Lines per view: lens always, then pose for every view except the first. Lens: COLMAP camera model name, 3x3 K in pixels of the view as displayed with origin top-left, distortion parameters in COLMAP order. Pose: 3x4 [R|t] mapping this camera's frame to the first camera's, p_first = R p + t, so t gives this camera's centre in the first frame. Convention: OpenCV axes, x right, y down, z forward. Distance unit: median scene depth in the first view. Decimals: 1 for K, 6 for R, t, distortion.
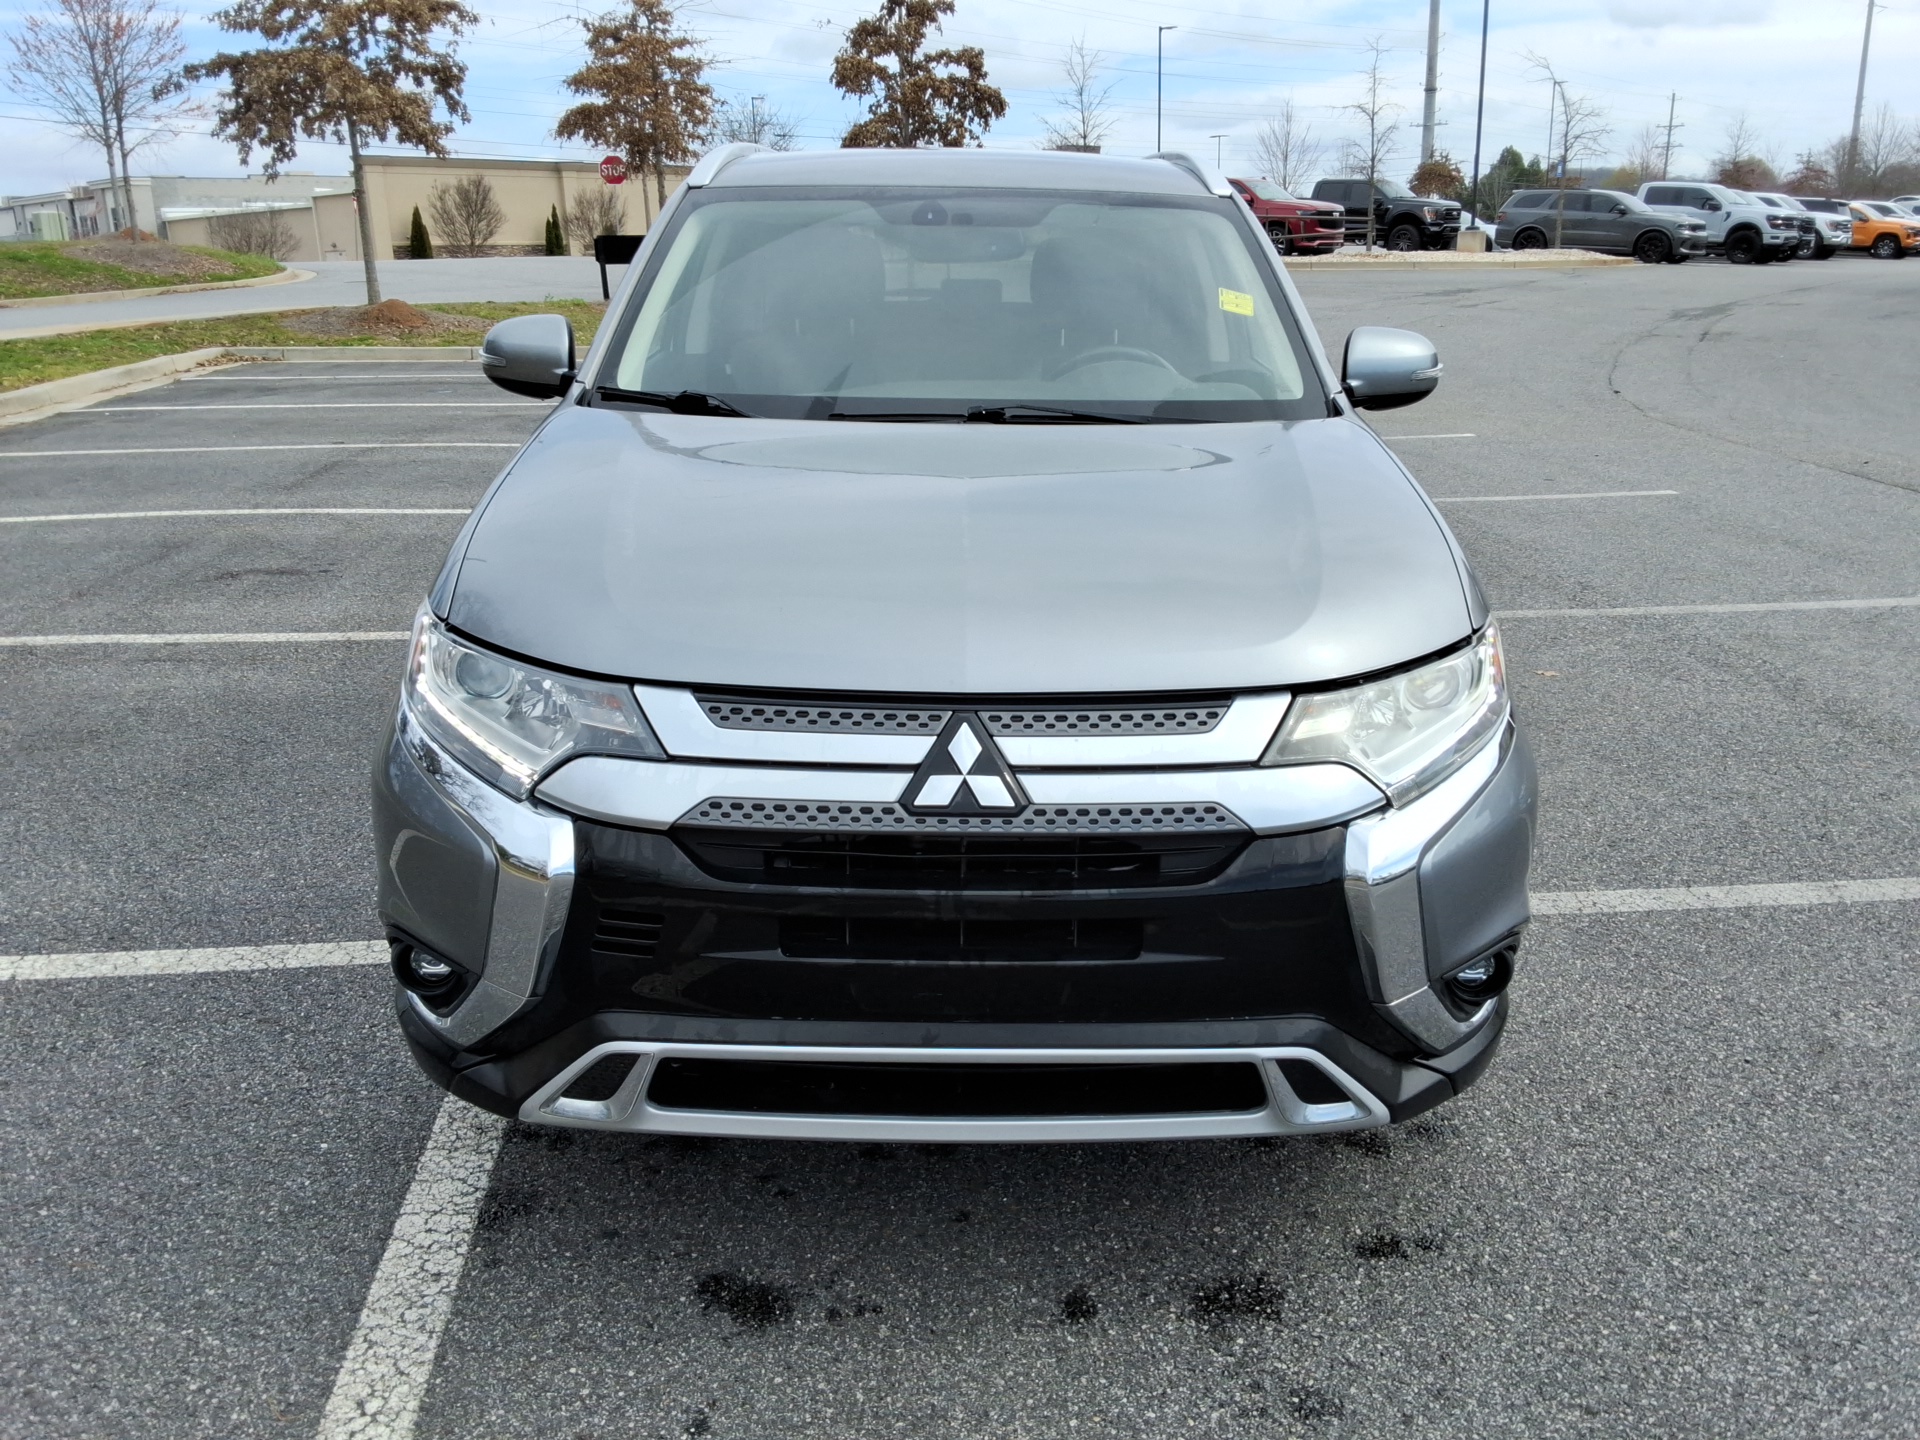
lens RADIAL K [[1509.1, 0, 965.8], [0, 1509.1, 718.0], [0, 0, 1]] dist [0.079402, -0.123823]
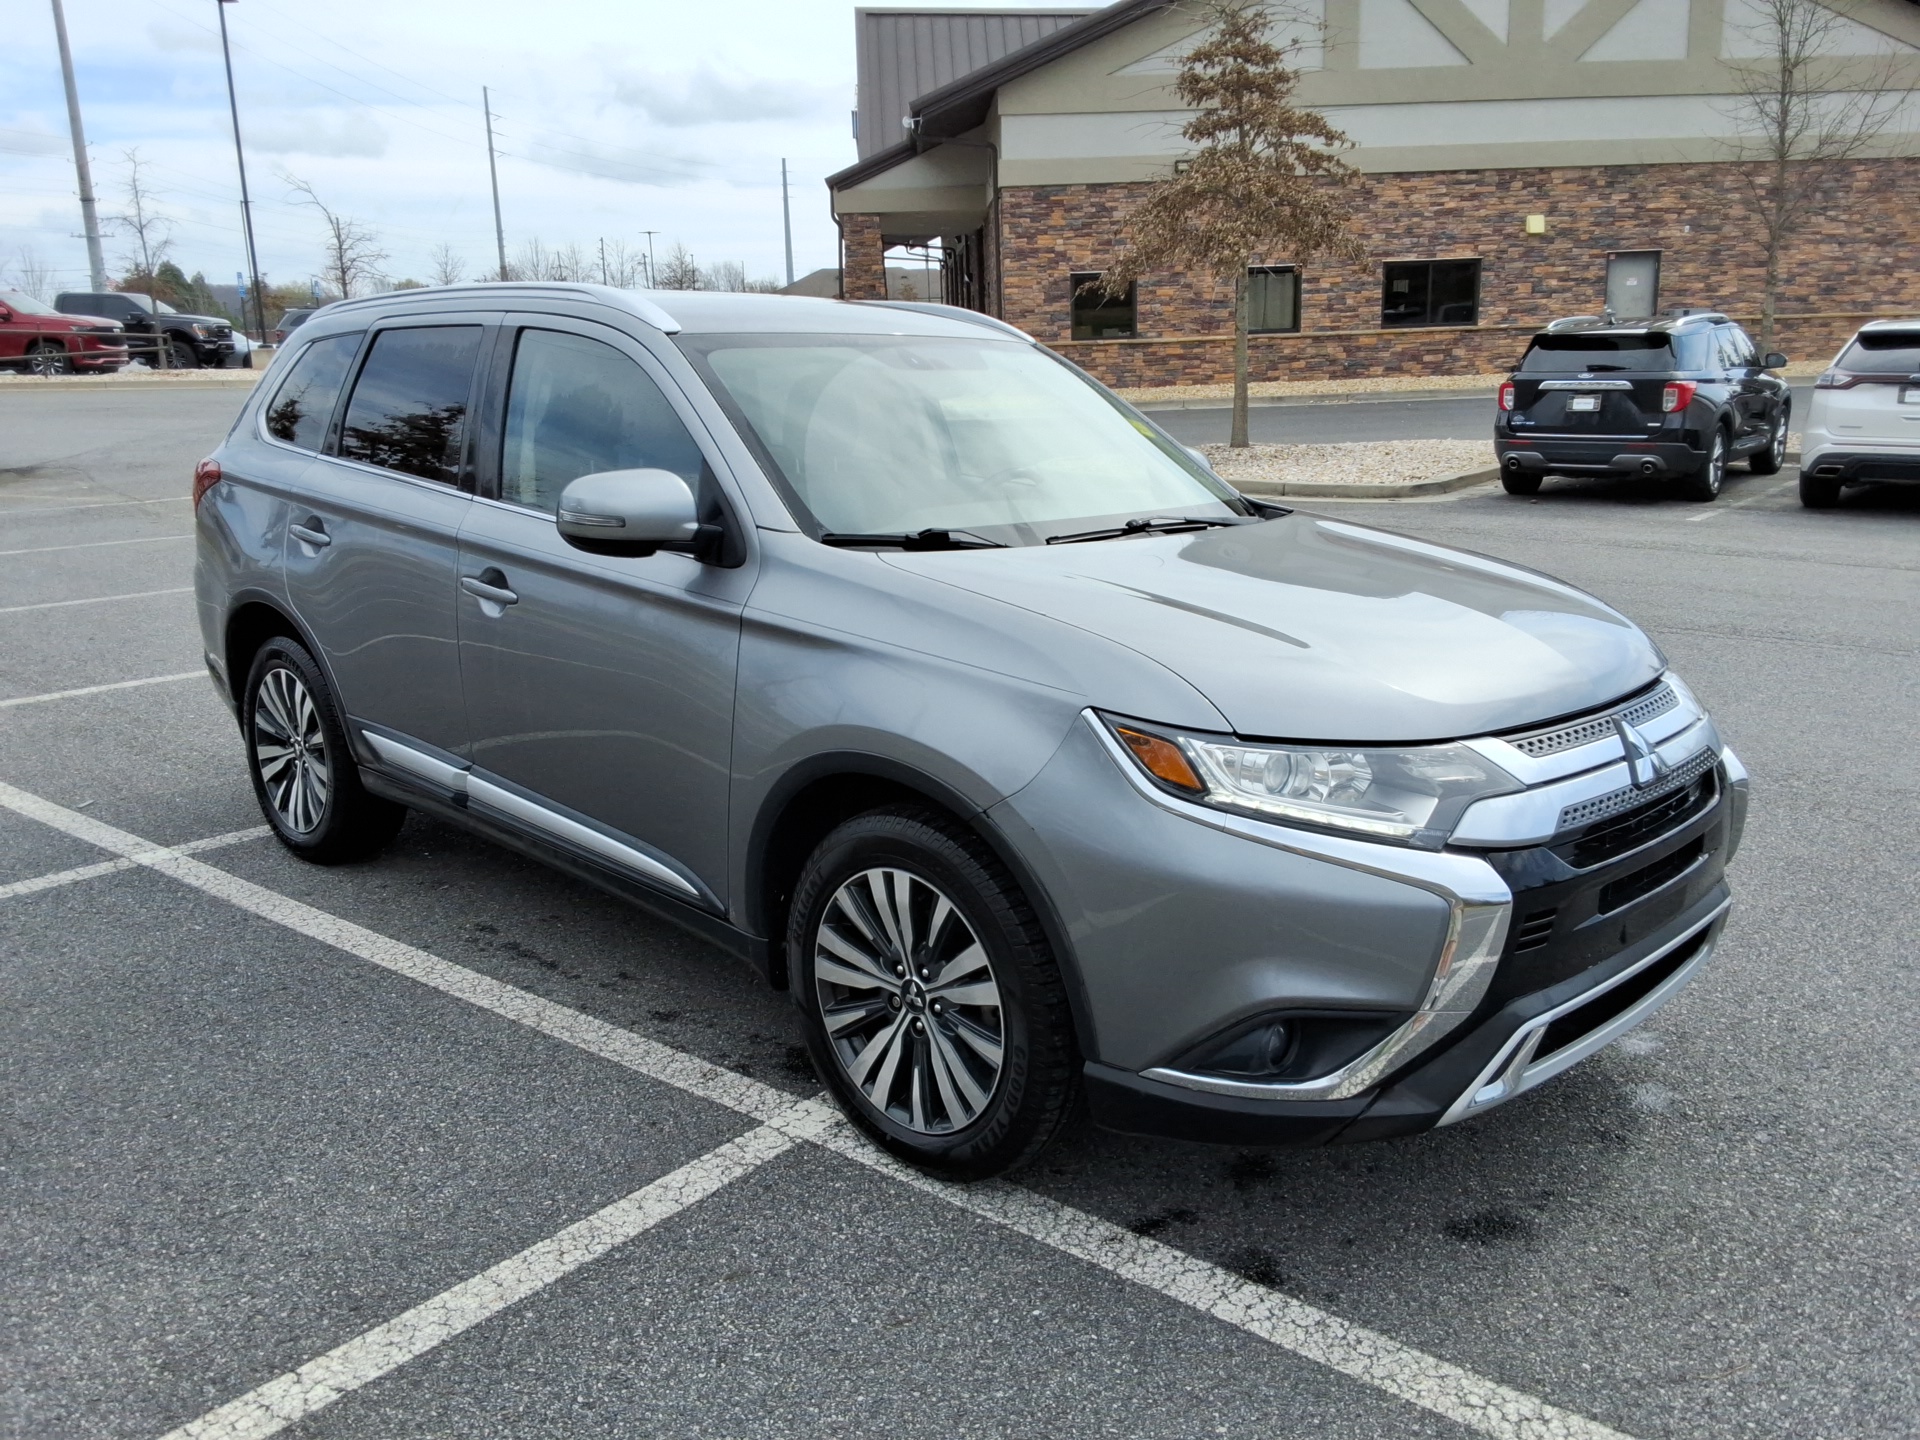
lens RADIAL K [[1509.1, 0, 977.0], [0, 1509.1, 715.4], [0, 0, 1]] dist [0.079402, -0.123823]
pose [[0.710670, -0.161431, 0.684755, -0.856686], [0.210781, 0.977463, 0.011678, -0.089647], [-0.671208, 0.136034, 0.728680, 0.220803]]
